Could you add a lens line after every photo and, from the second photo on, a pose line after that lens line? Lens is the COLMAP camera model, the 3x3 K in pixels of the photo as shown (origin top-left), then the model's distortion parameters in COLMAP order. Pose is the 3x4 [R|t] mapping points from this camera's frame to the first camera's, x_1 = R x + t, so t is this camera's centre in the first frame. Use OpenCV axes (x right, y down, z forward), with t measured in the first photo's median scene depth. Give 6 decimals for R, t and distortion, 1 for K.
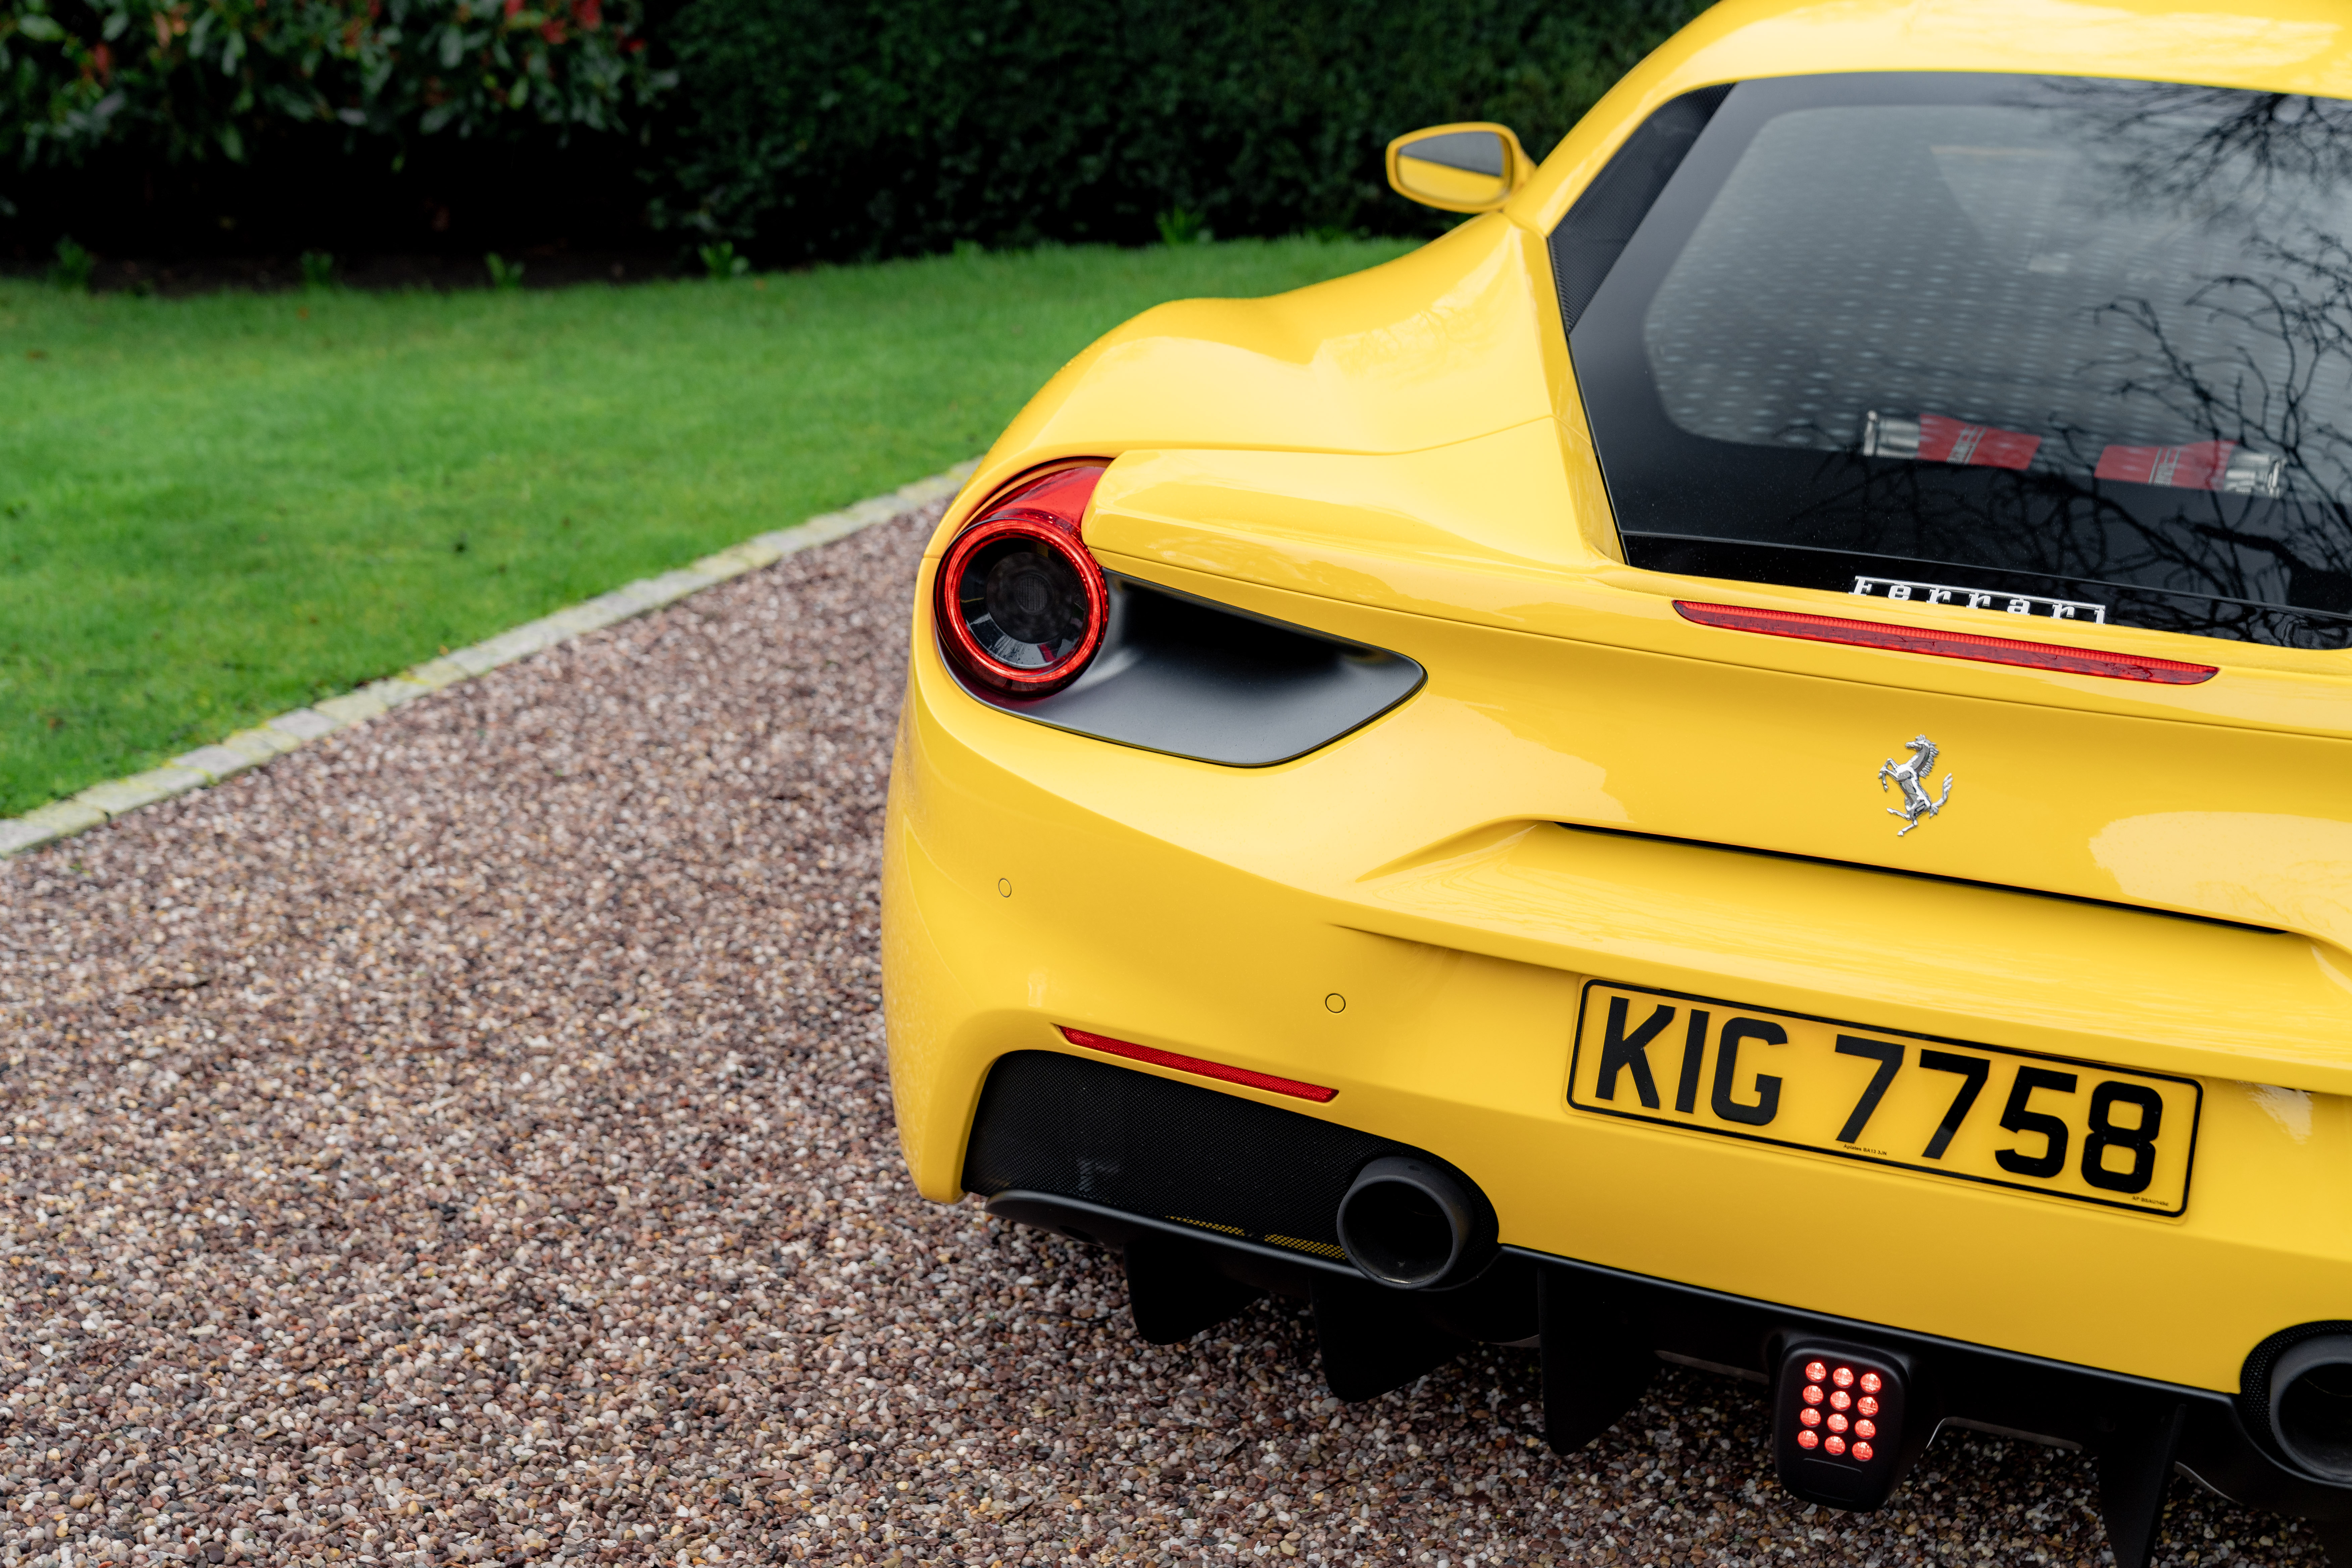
lens RADIAL K [[3274.2, 0, 1161.6], [0, 3274.2, 769.7], [0, 0, 1]] dist [0.112519, 0.000000]
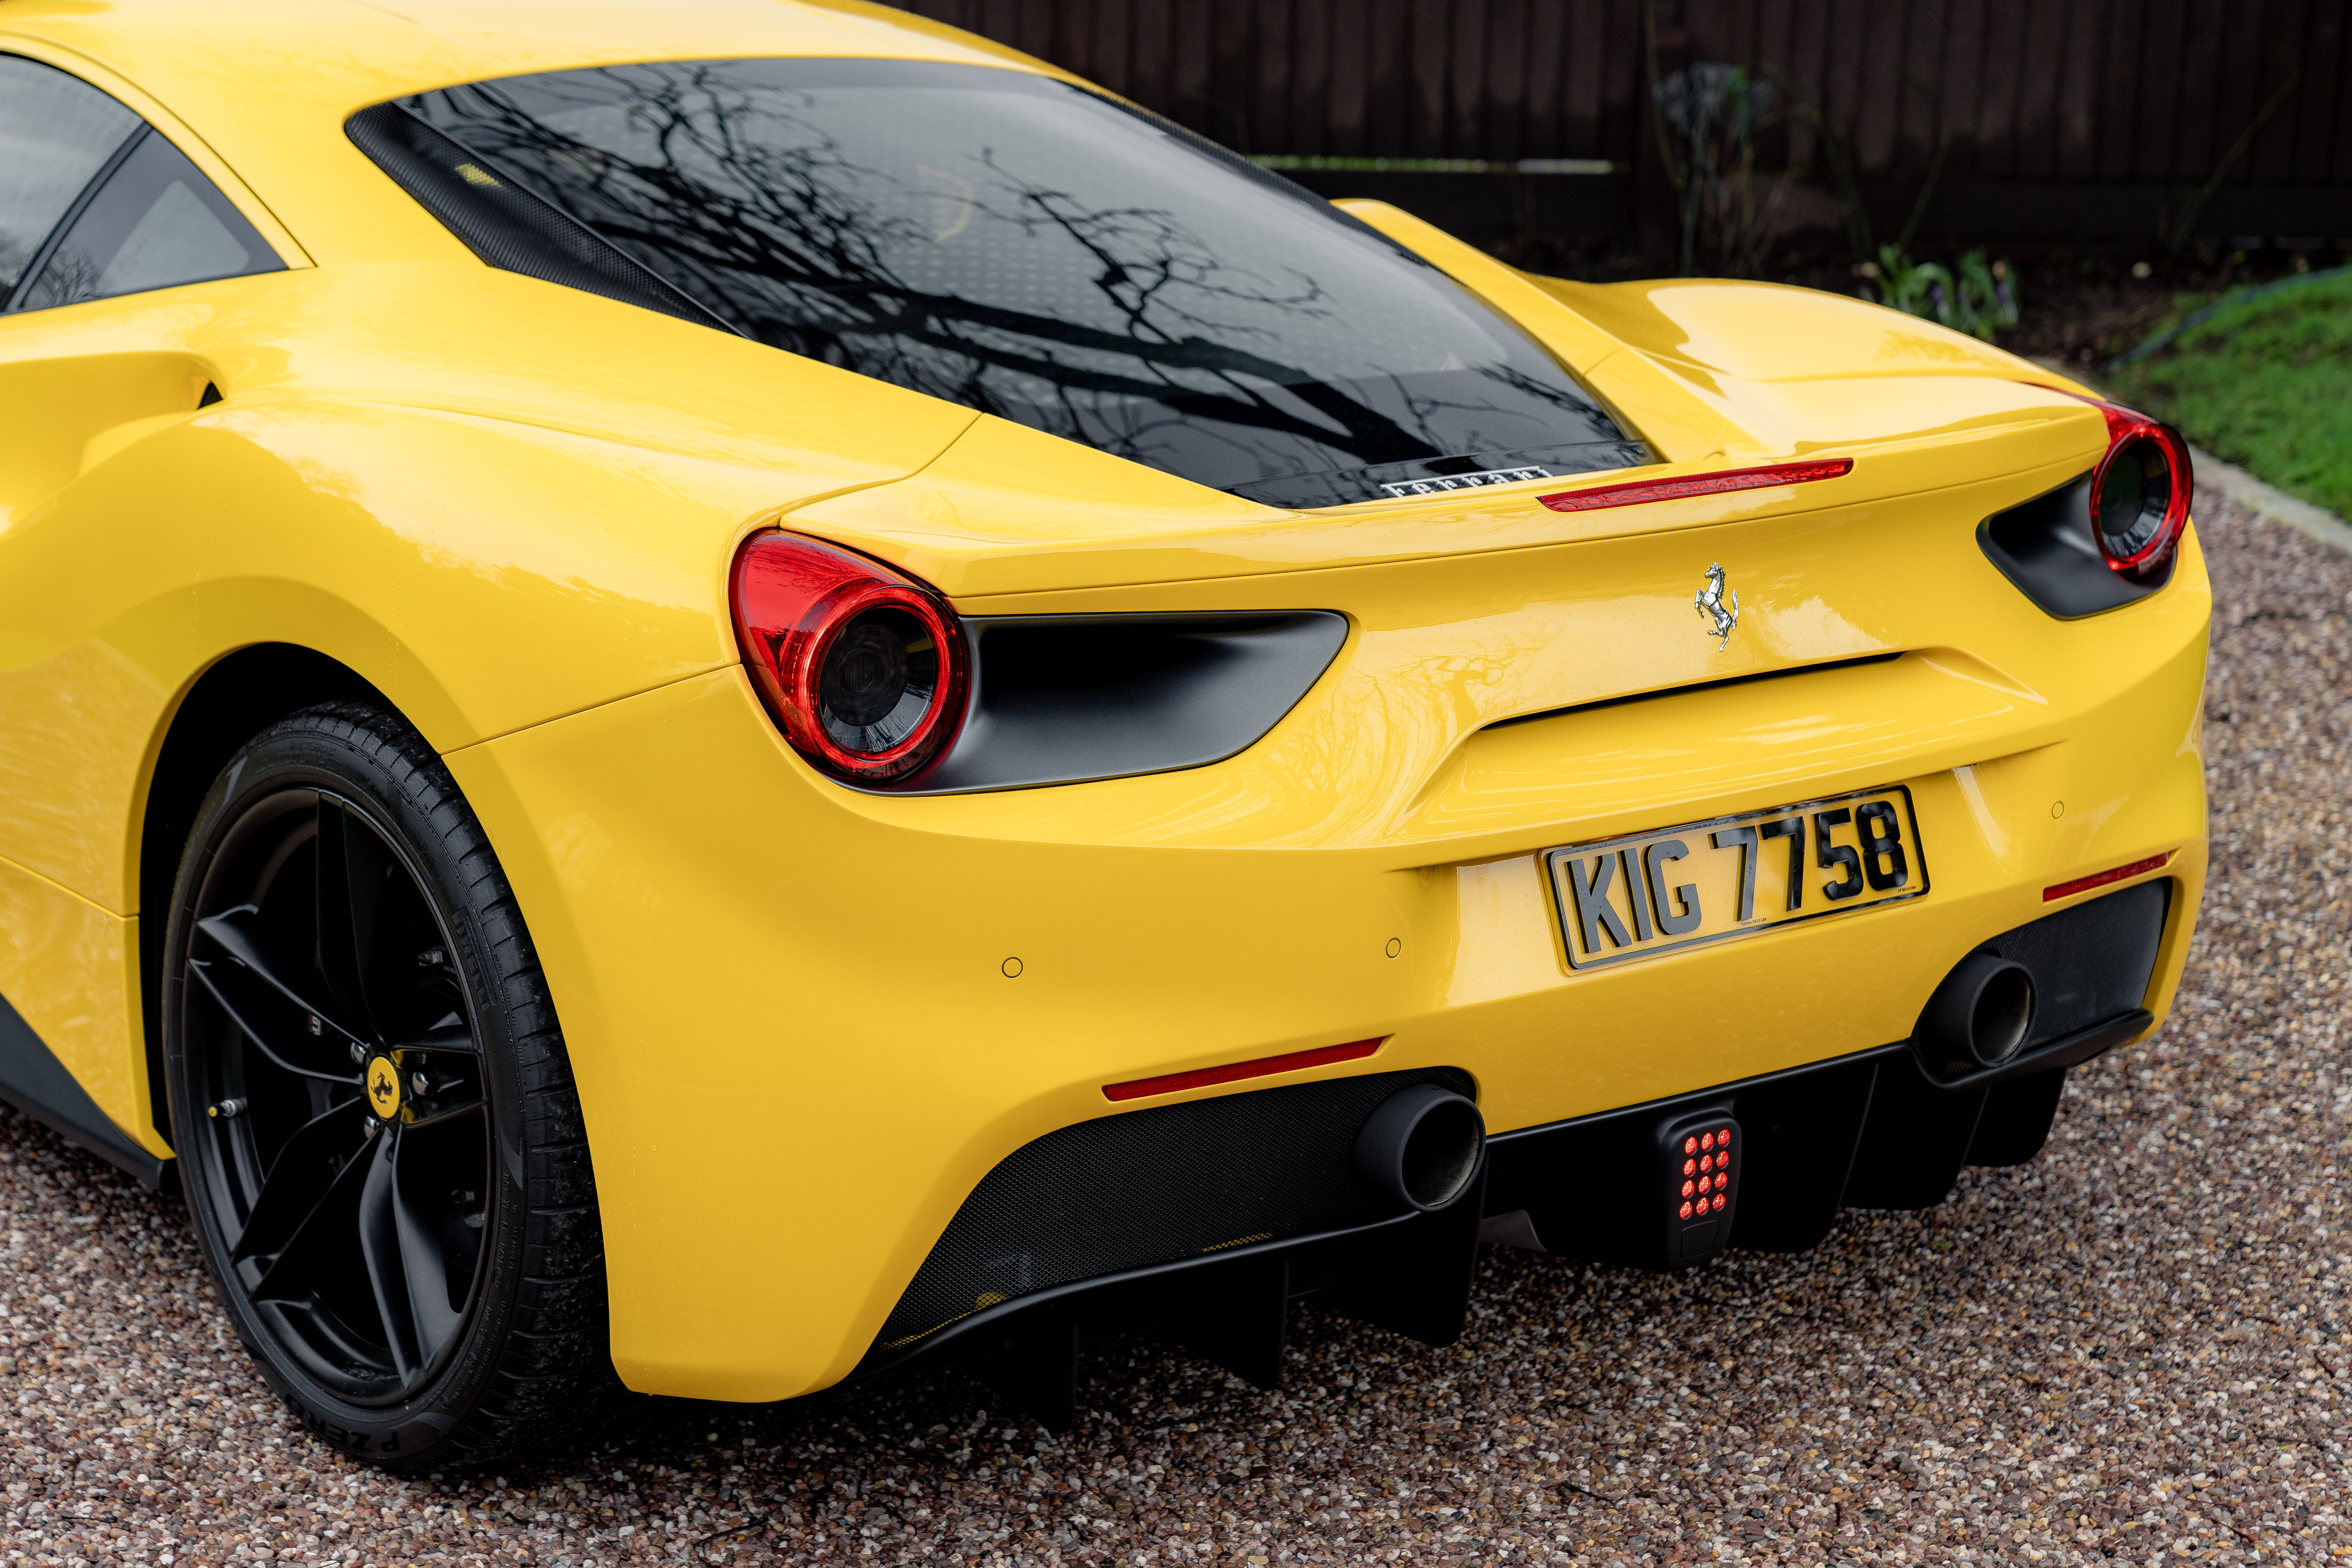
lens RADIAL K [[4436.0, 0, 1122.1], [0, 4436.0, 743.4], [0, 0, 1]] dist [0.095997, 0.000000]
pose [[0.518298, -0.217376, 0.827113, -1.067689], [0.268744, 0.959561, 0.083781, -0.122751], [-0.811877, 0.178858, 0.555757, 0.268615]]
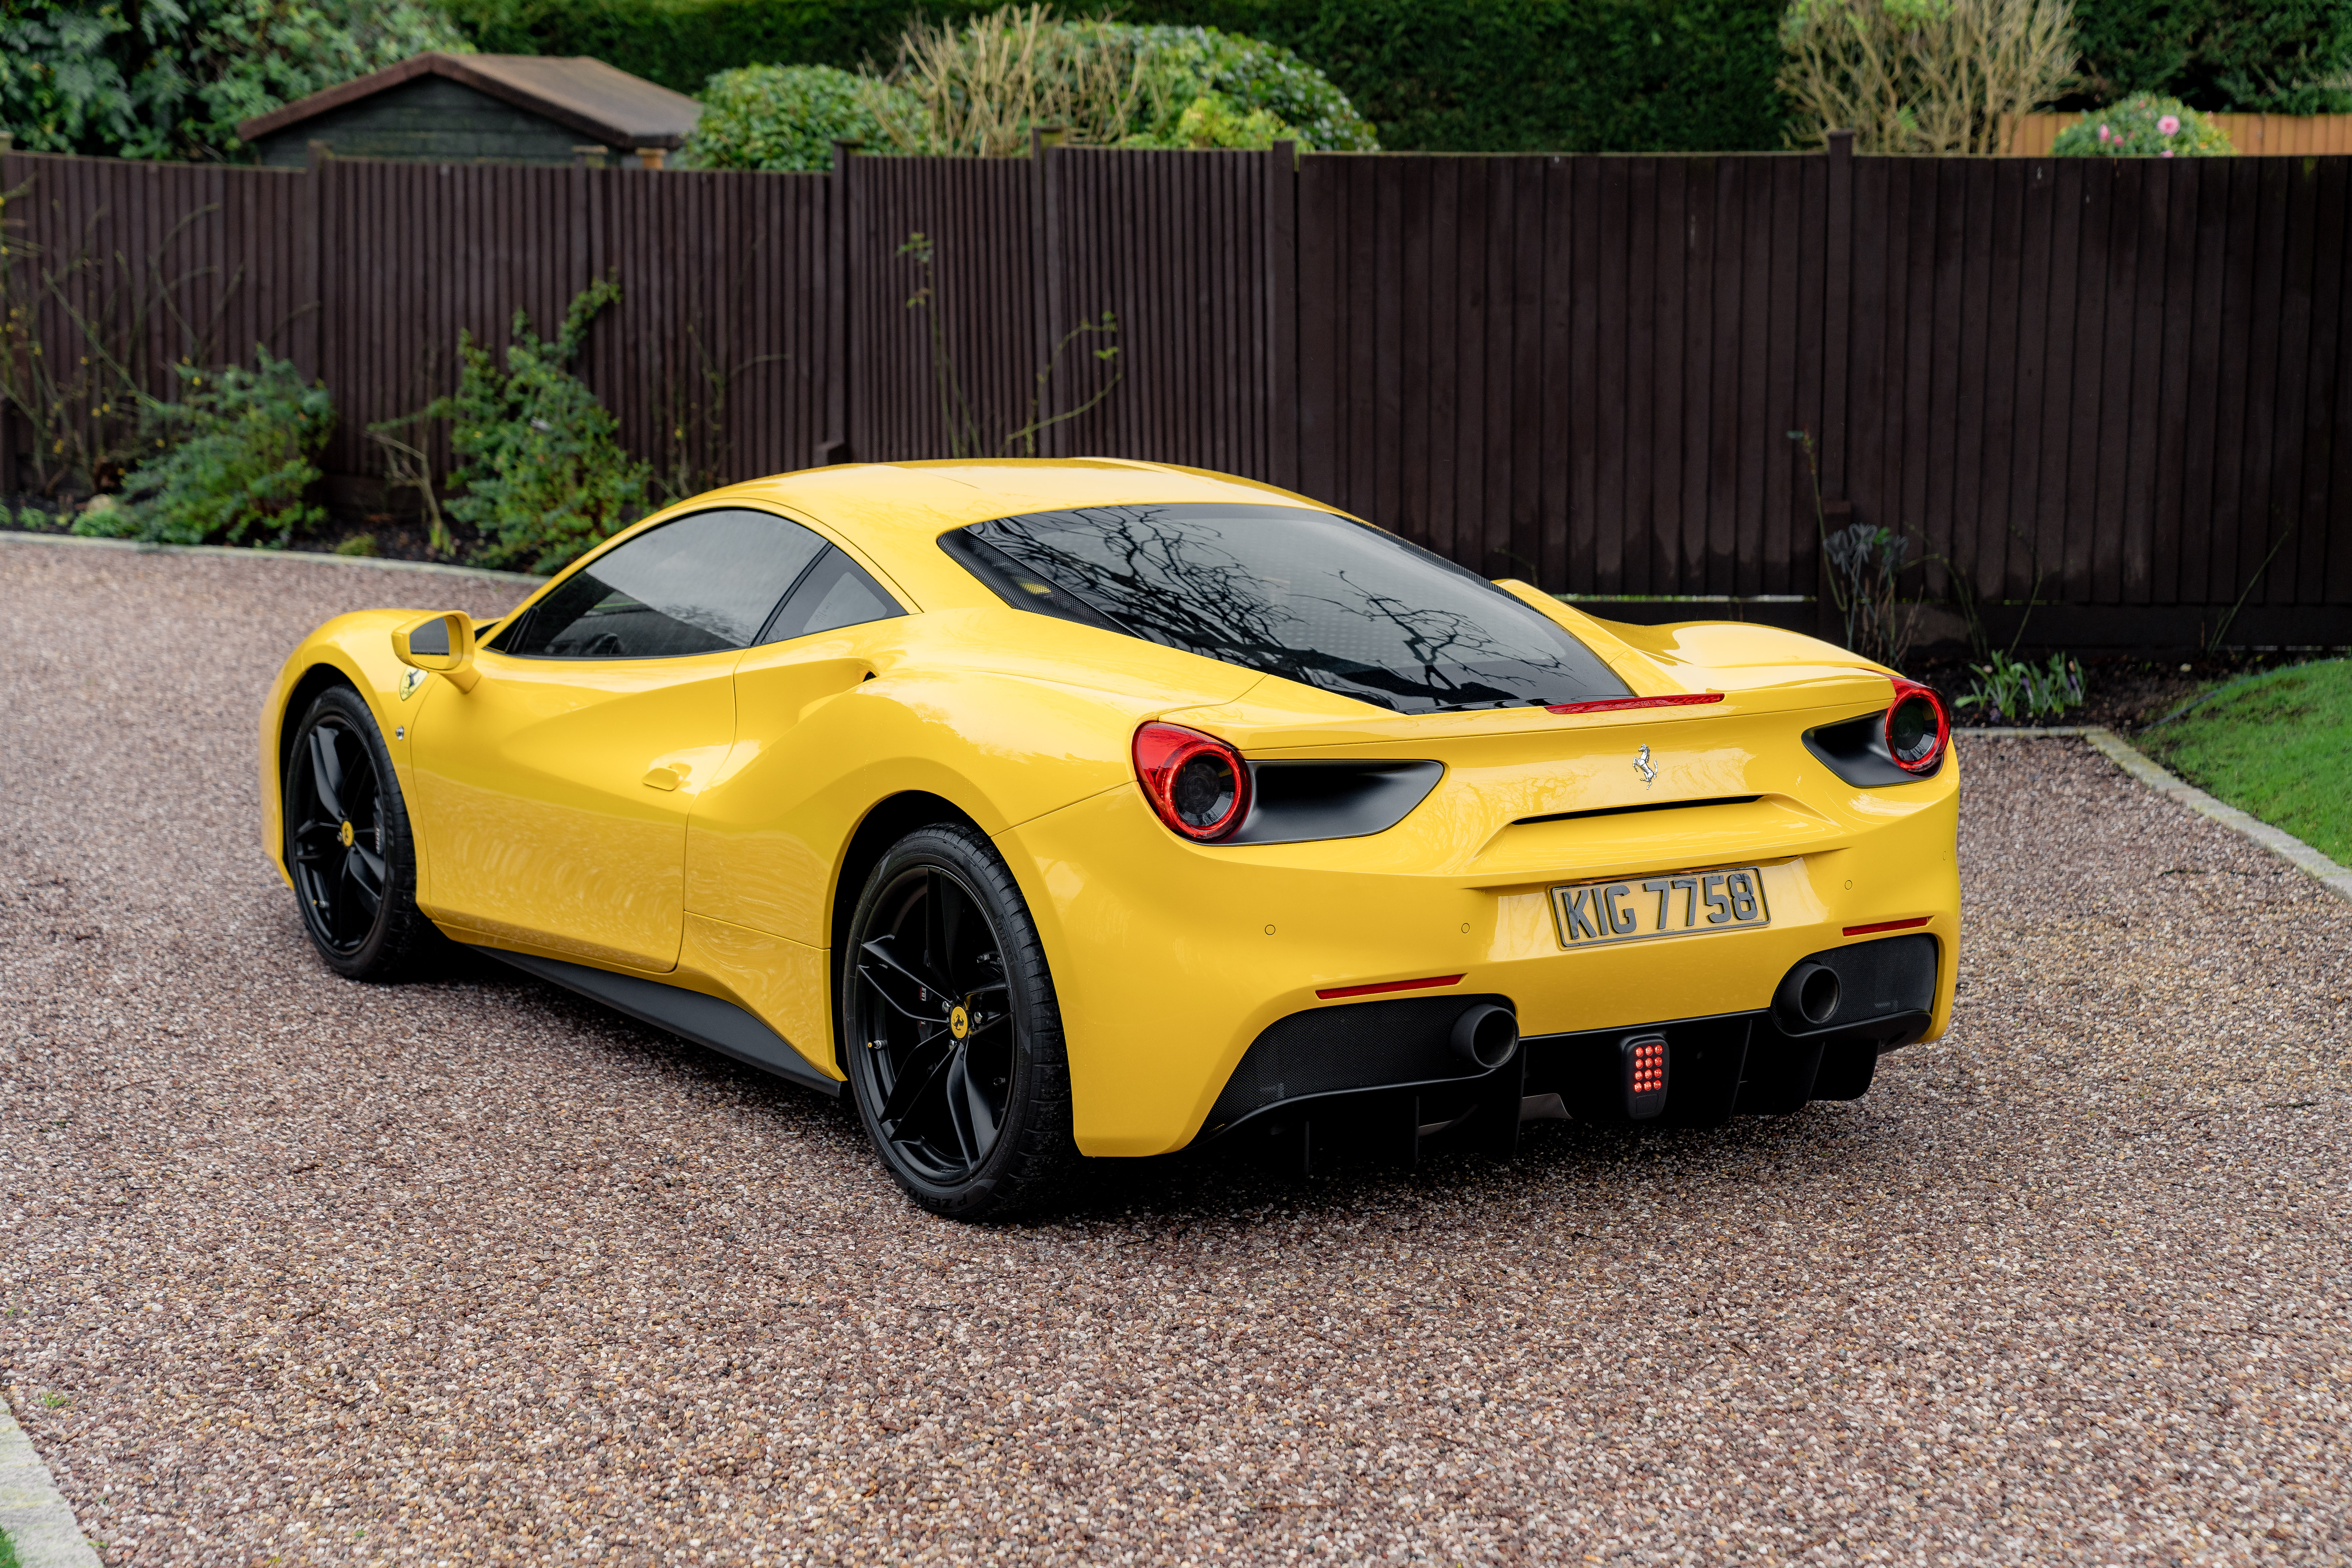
lens RADIAL K [[3988.6, 0, 1209.9], [0, 3988.6, 786.7], [0, 0, 1]] dist [0.111968, 0.000000]
pose [[0.589300, -0.140537, 0.795597, -1.897124], [0.274848, 0.960892, -0.033846, 0.025523], [-0.759726, 0.238614, 0.604880, -0.381453]]
